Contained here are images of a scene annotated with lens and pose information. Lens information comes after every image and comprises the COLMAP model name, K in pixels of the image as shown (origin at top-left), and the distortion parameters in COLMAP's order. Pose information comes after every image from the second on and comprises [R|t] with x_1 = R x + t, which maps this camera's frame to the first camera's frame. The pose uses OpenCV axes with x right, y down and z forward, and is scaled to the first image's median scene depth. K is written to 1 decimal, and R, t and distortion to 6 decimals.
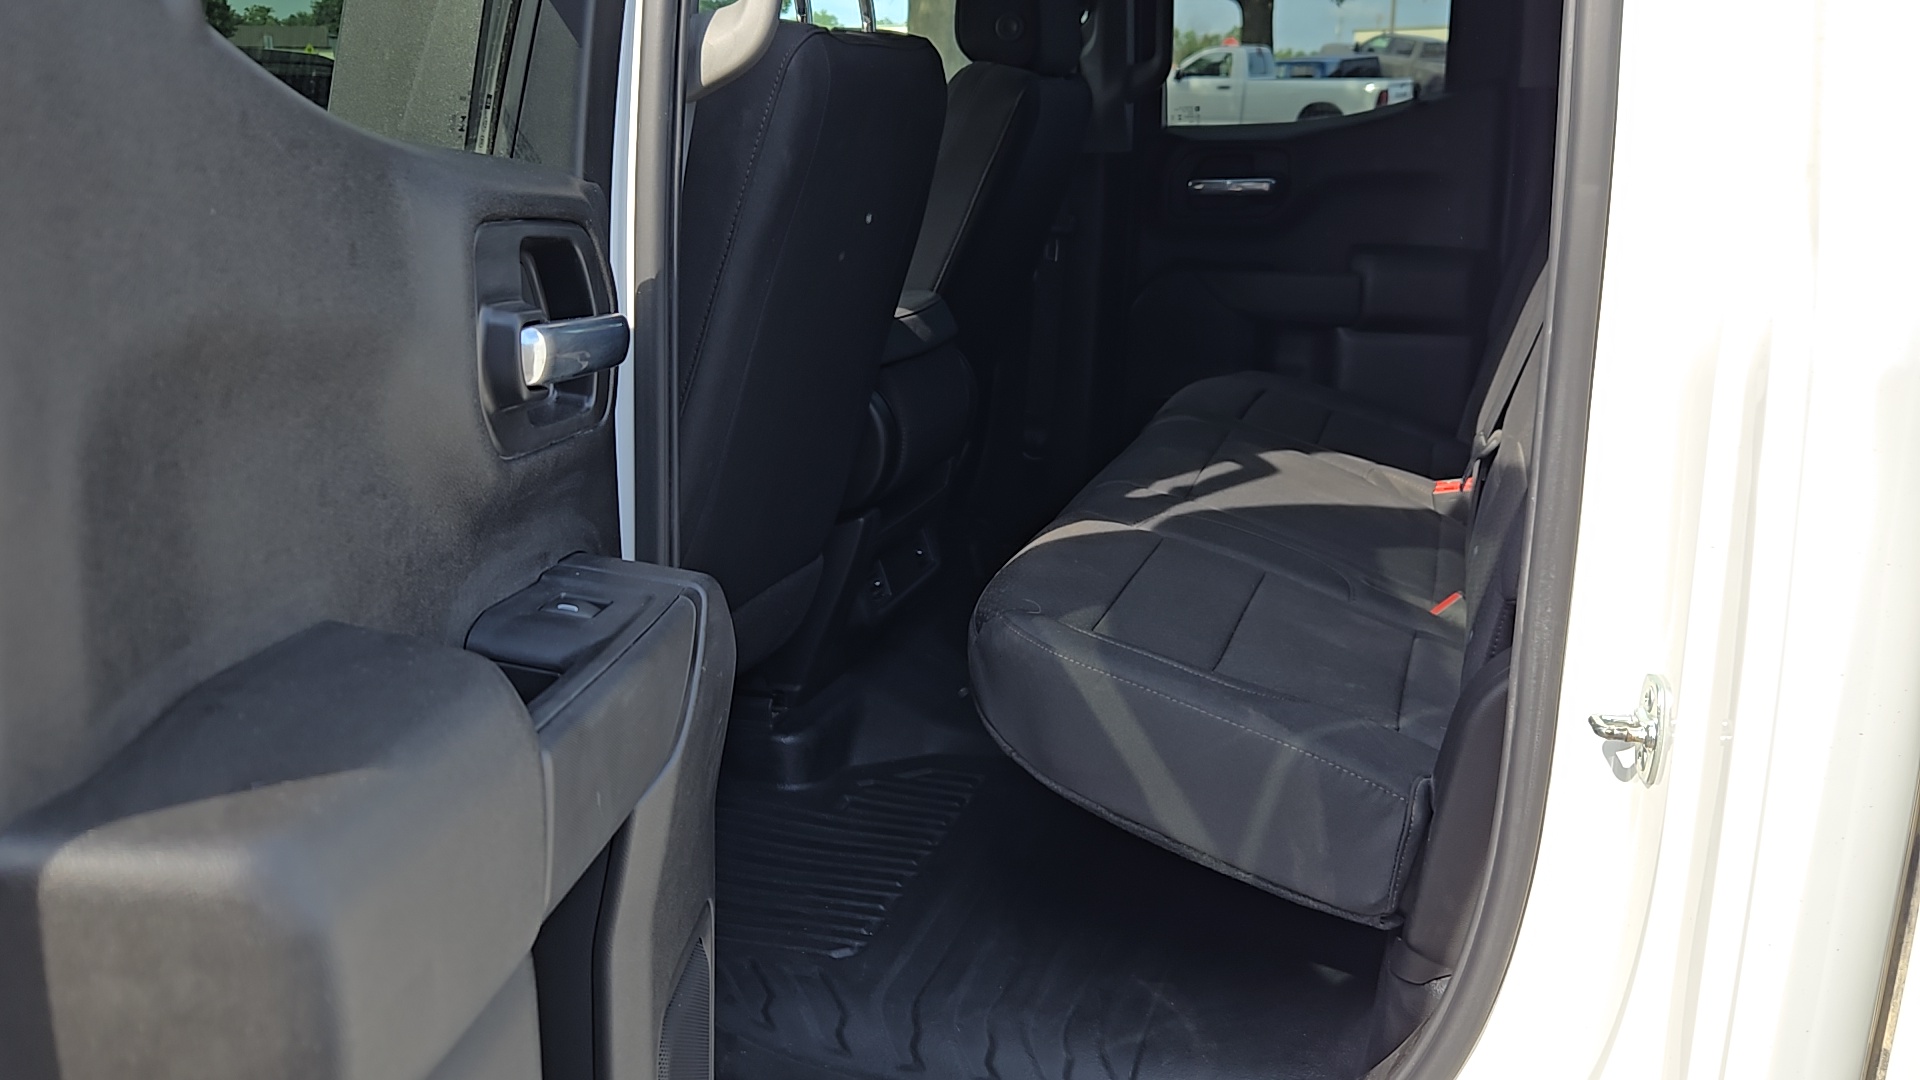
lens RADIAL K [[1601.1, 0, 960.0], [0, 1601.1, 542.2], [0, 0, 1]] dist [0.012010, -0.012141]
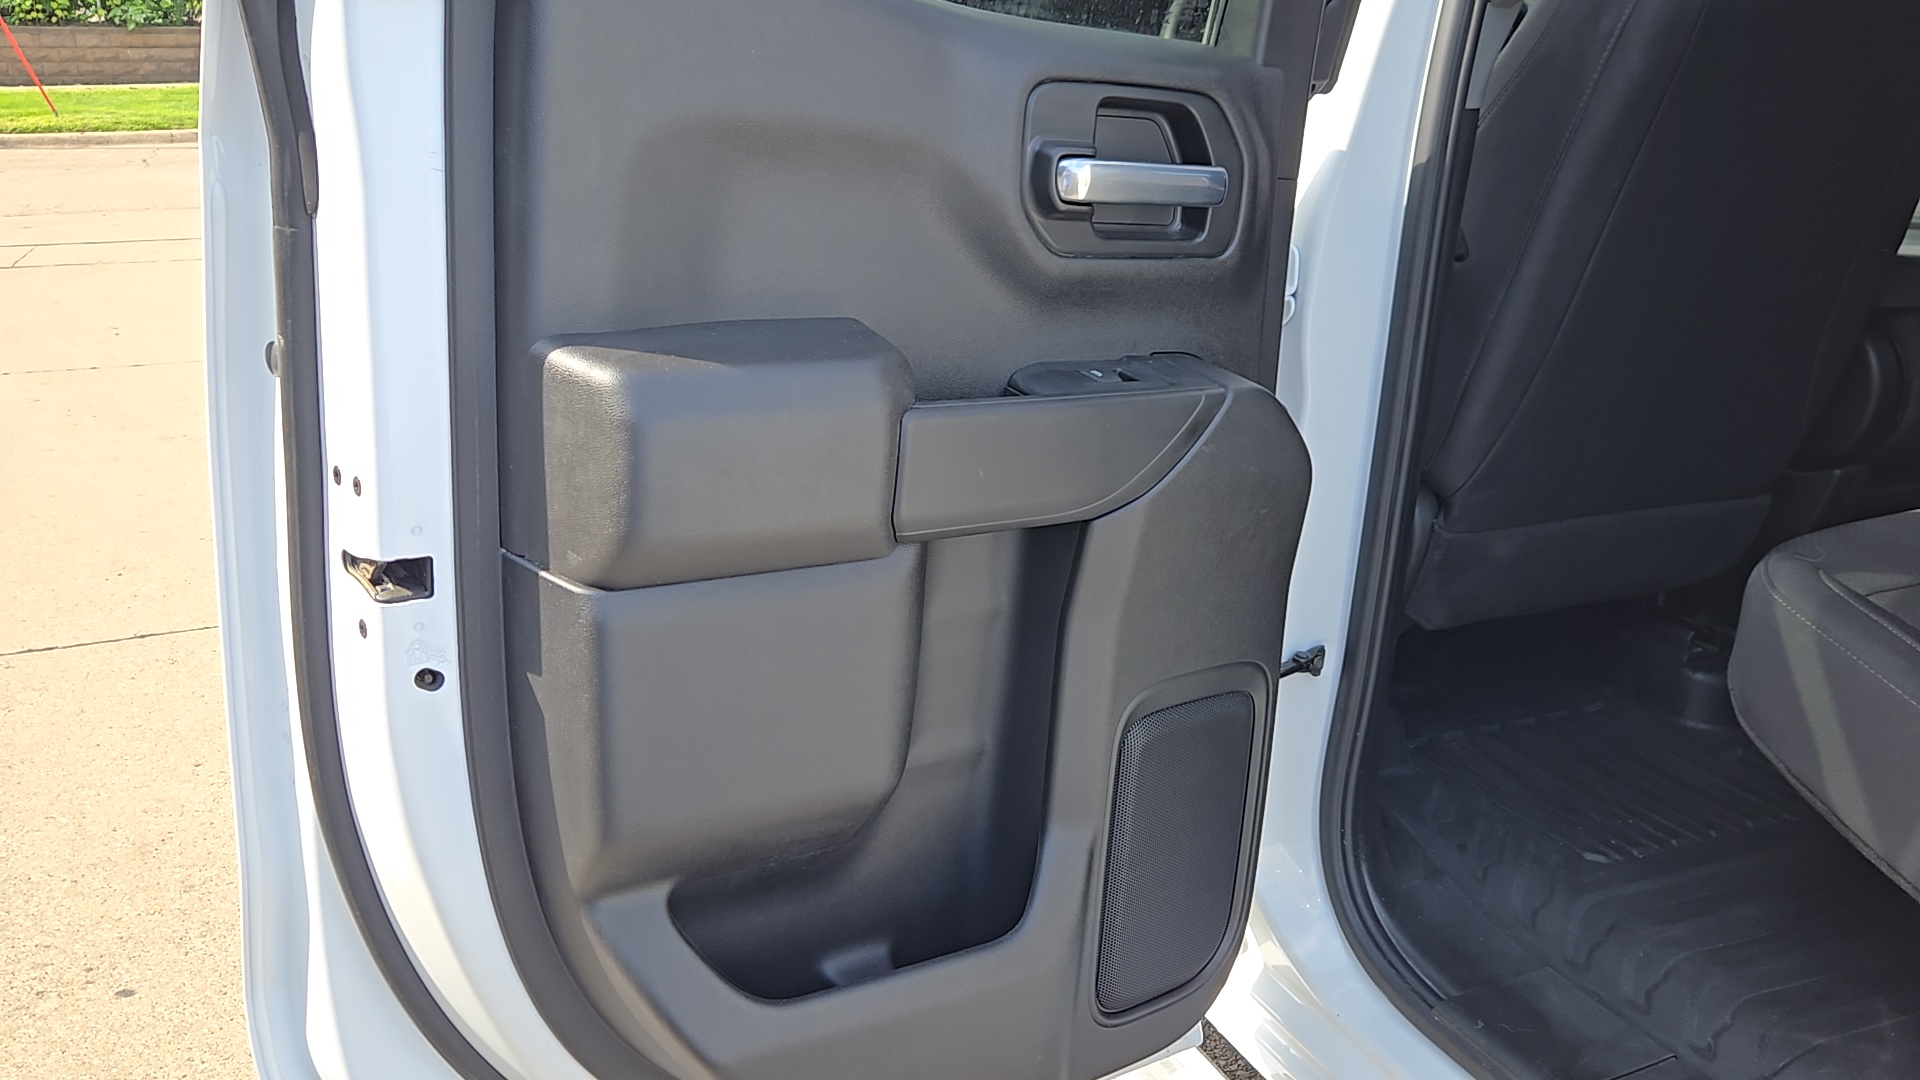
lens RADIAL K [[1601.1, 0, 964.5], [0, 1601.1, 534.7], [0, 0, 1]] dist [0.012010, -0.012141]
pose [[0.647718, 0.228172, -0.726910, 0.386870], [-0.206729, 0.970941, 0.120564, 0.018080], [0.733297, 0.072182, 0.676066, 0.001778]]
